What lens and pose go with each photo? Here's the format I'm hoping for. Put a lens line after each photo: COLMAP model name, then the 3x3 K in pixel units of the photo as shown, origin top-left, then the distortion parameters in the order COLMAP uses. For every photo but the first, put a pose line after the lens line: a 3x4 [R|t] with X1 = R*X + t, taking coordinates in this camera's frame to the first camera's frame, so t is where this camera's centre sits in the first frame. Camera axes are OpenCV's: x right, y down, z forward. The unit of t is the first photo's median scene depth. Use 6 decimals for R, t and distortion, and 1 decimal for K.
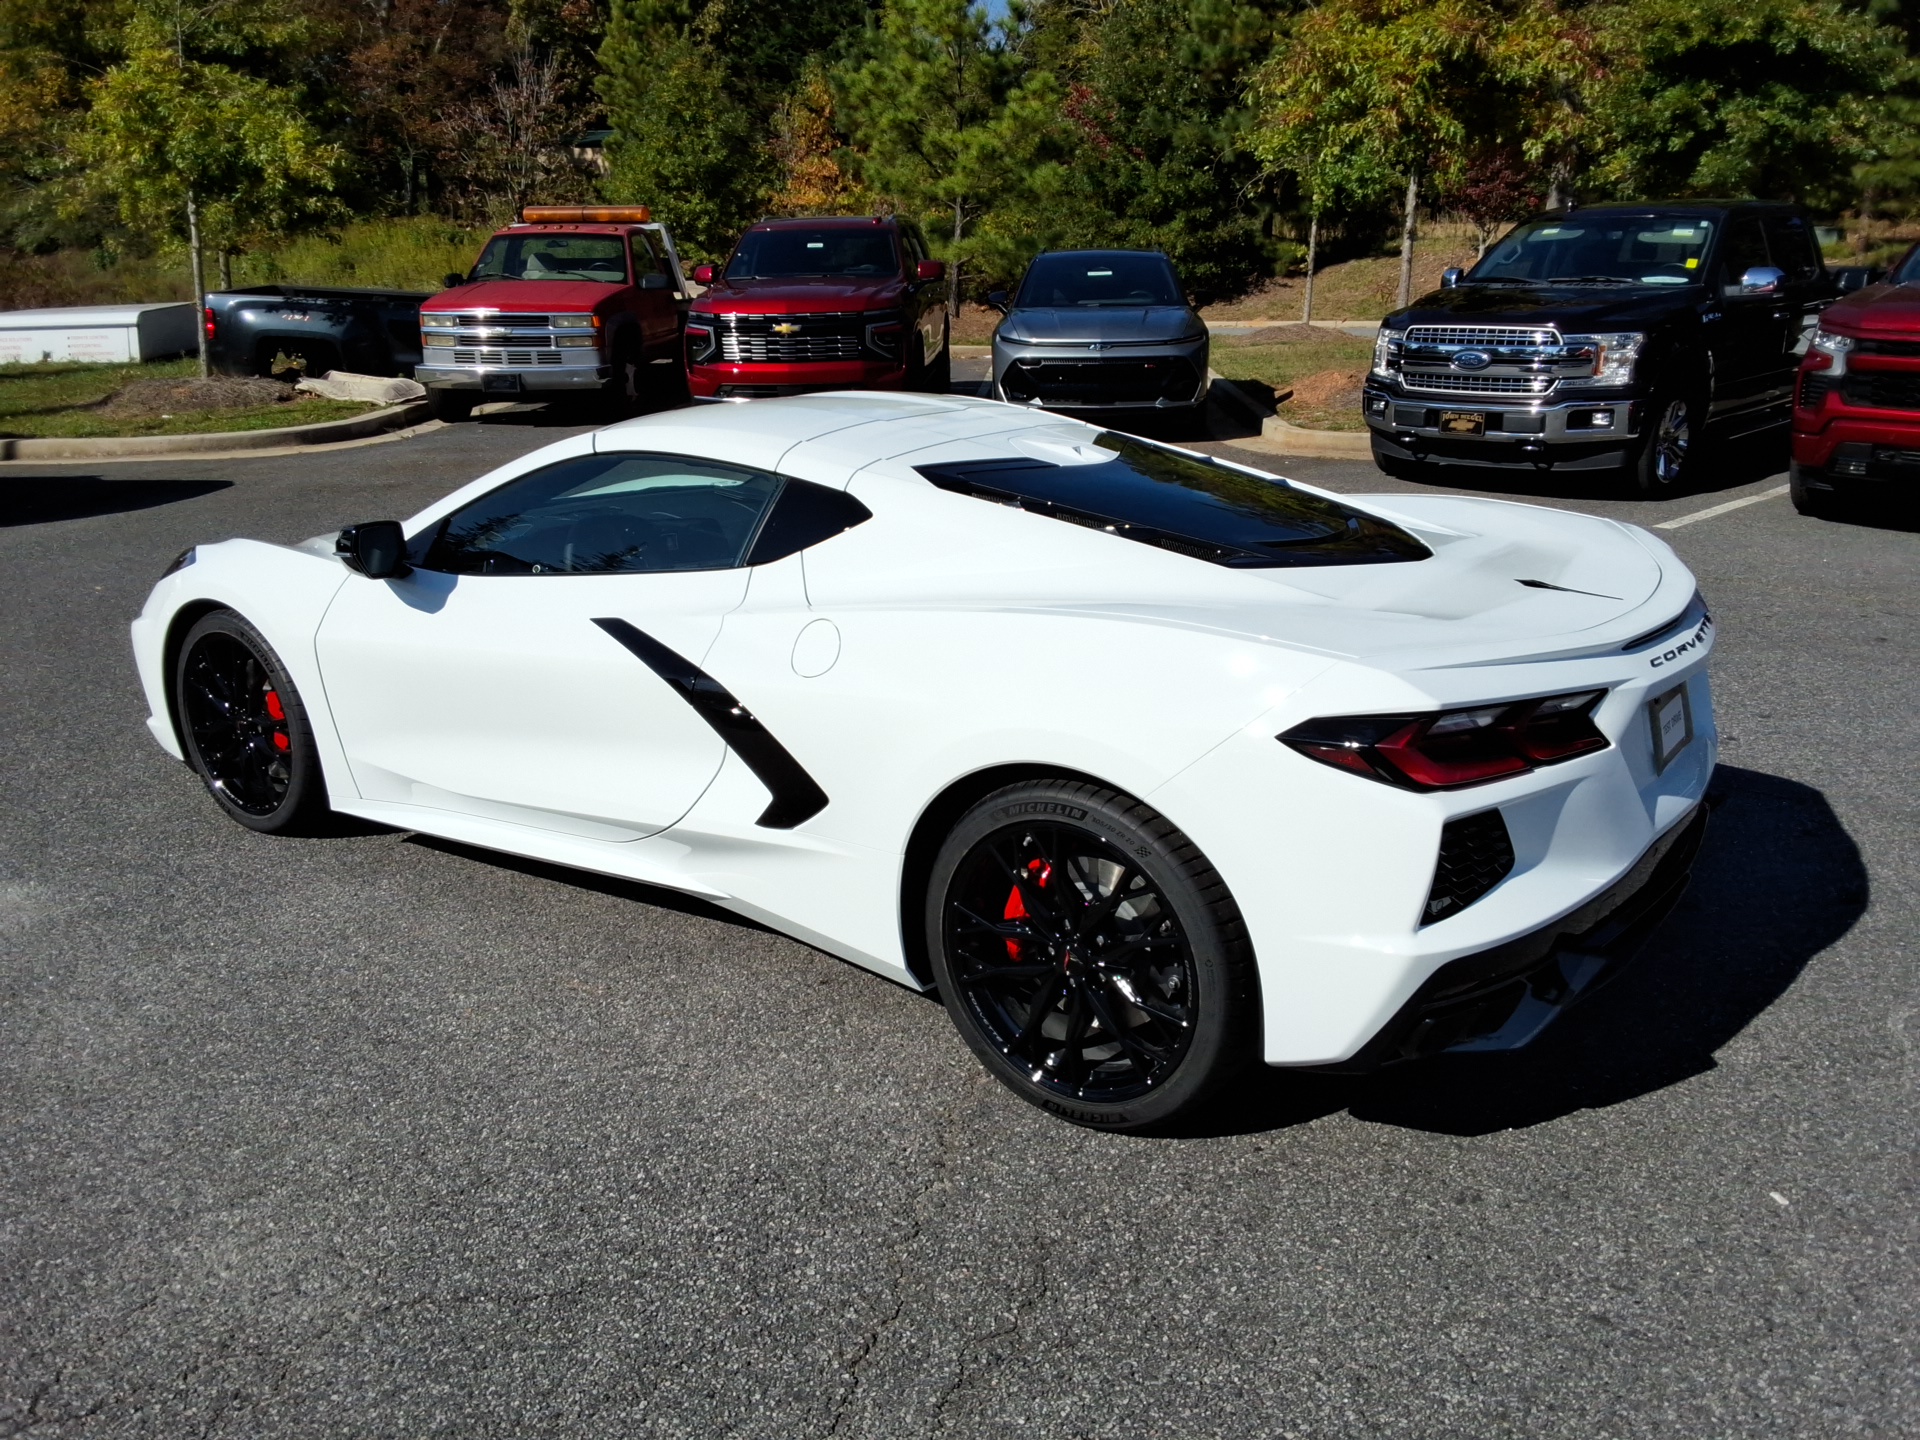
lens RADIAL K [[1533.8, 0, 973.5], [0, 1533.8, 701.2], [0, 0, 1]] dist [0.095508, -0.147329]
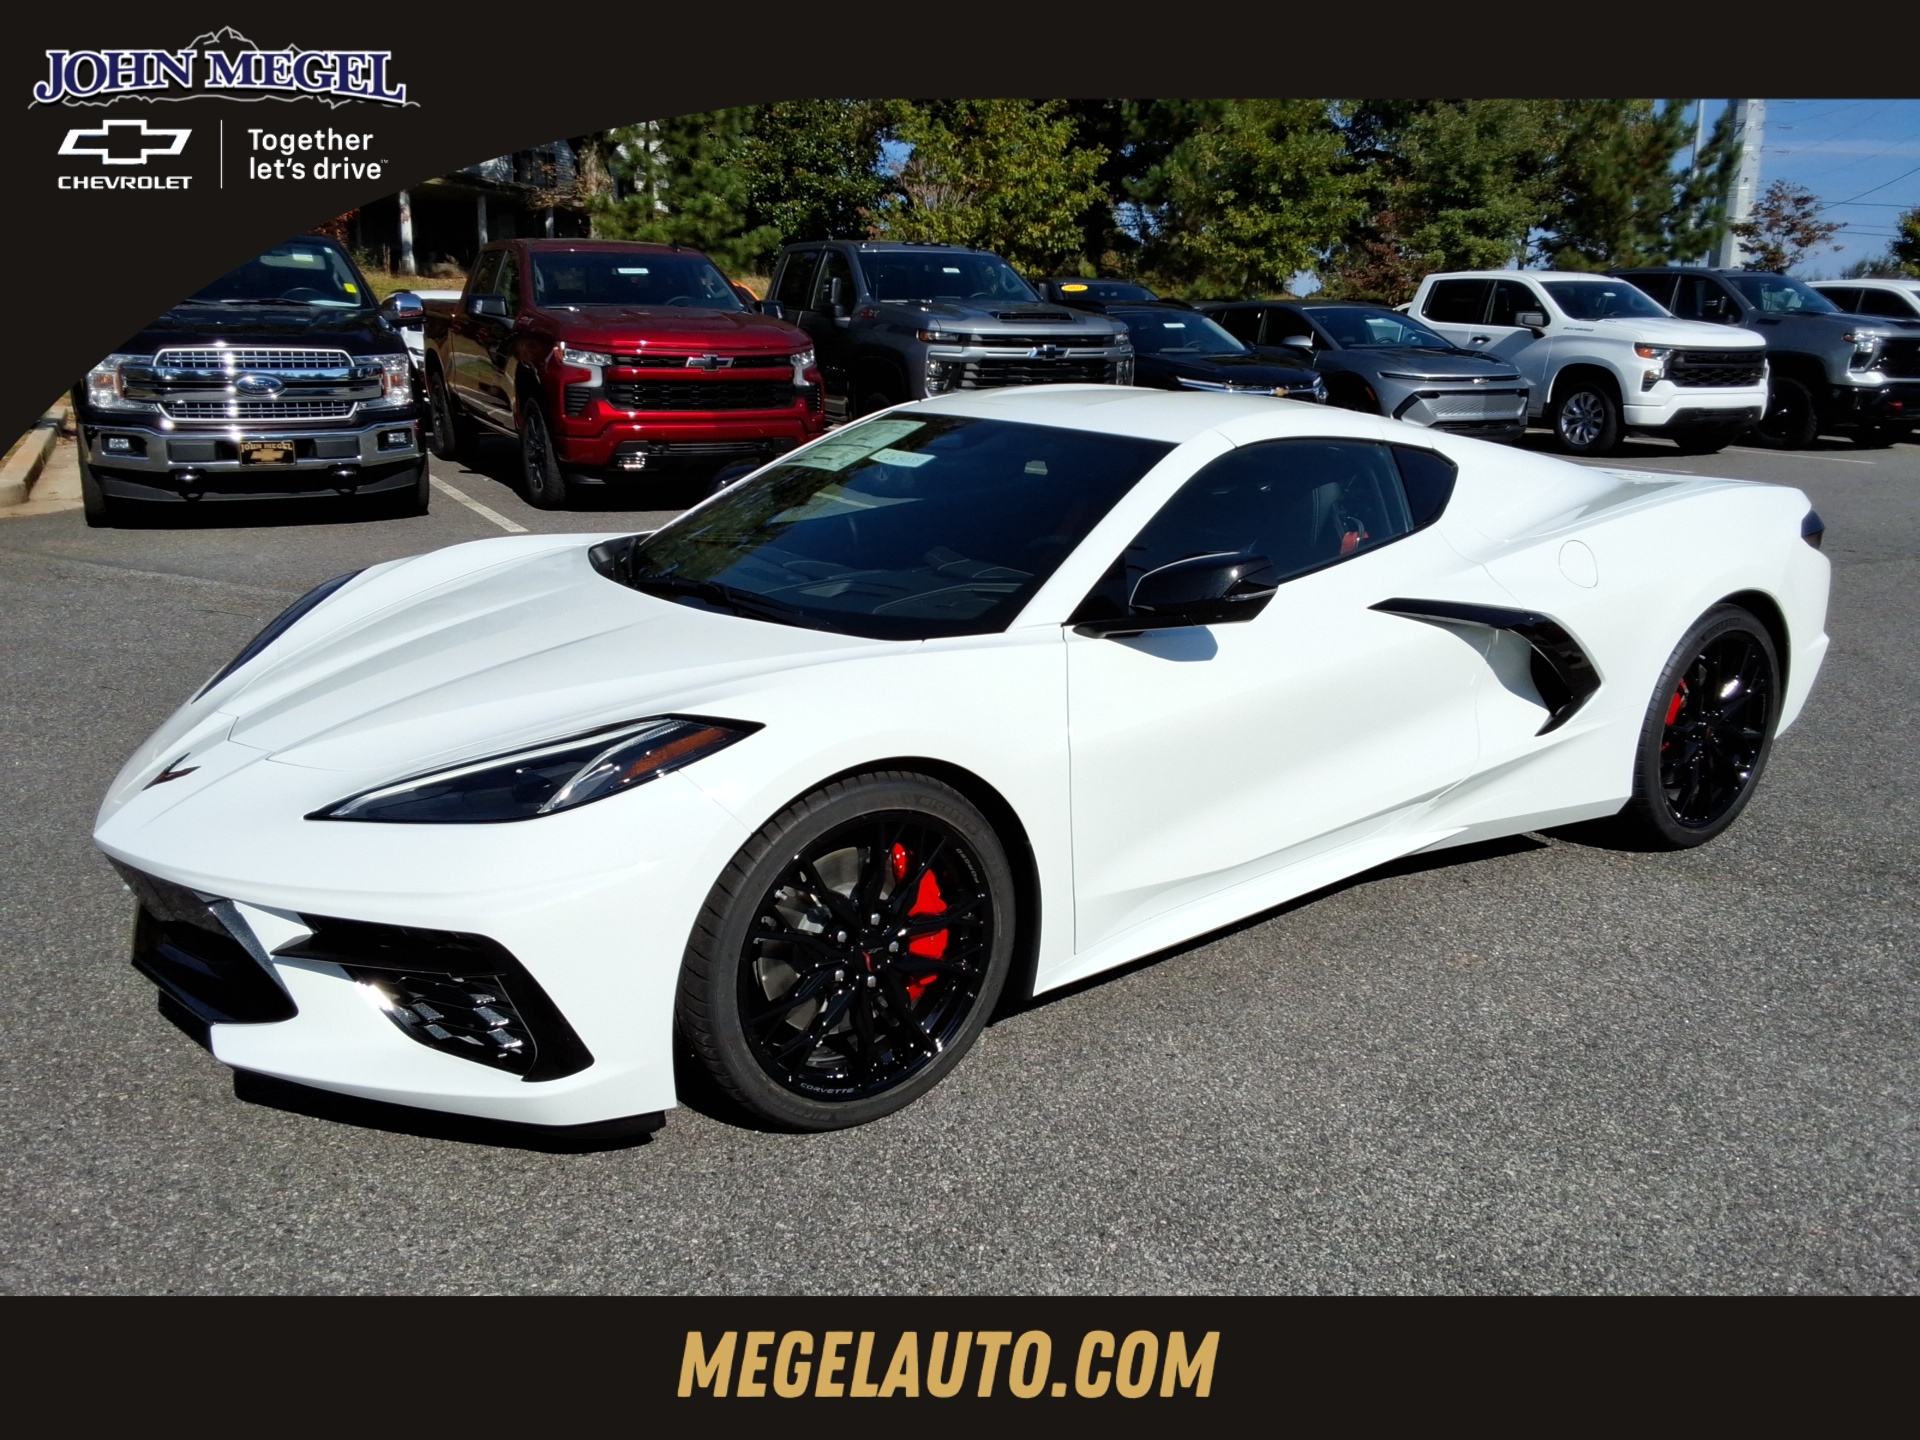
lens RADIAL K [[1533.8, 0, 981.8], [0, 1533.8, 702.6], [0, 0, 1]] dist [0.095508, -0.147329]
pose [[0.320854, -0.219774, 0.921277, -0.330420], [0.243857, 0.959081, 0.143864, -0.052160], [-0.915198, 0.178500, 0.361318, 0.238505]]
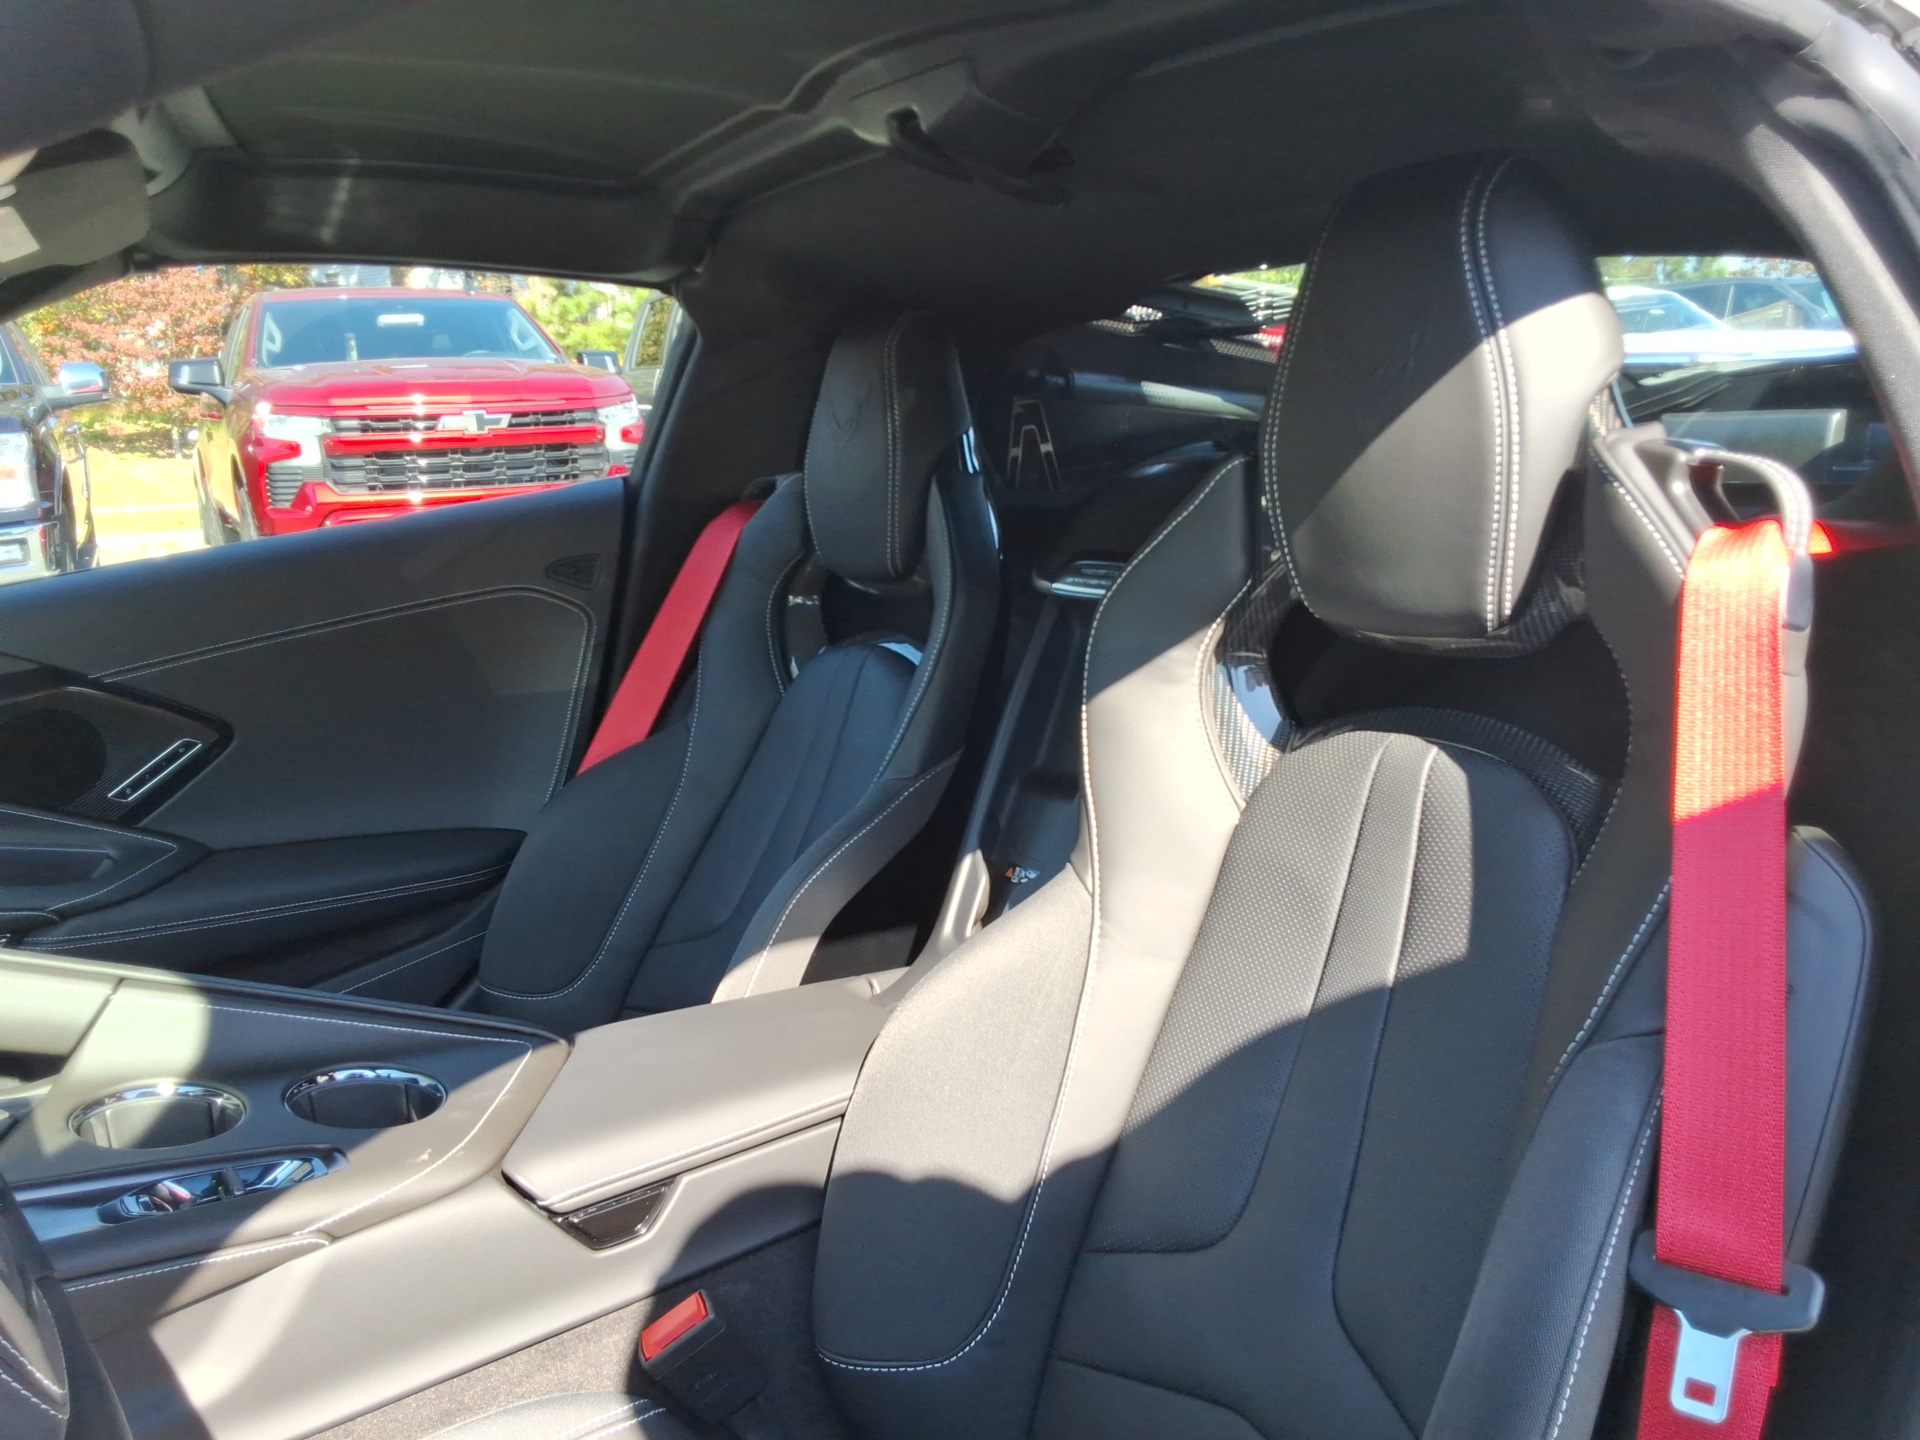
lens RADIAL K [[1533.8, 0, 966.8], [0, 1533.8, 709.2], [0, 0, 1]] dist [0.095508, -0.147329]
pose [[0.319676, -0.185180, 0.929255, -0.093587], [0.305038, 0.948619, 0.084102, -0.031699], [-0.897083, 0.256573, 0.359738, 0.281885]]
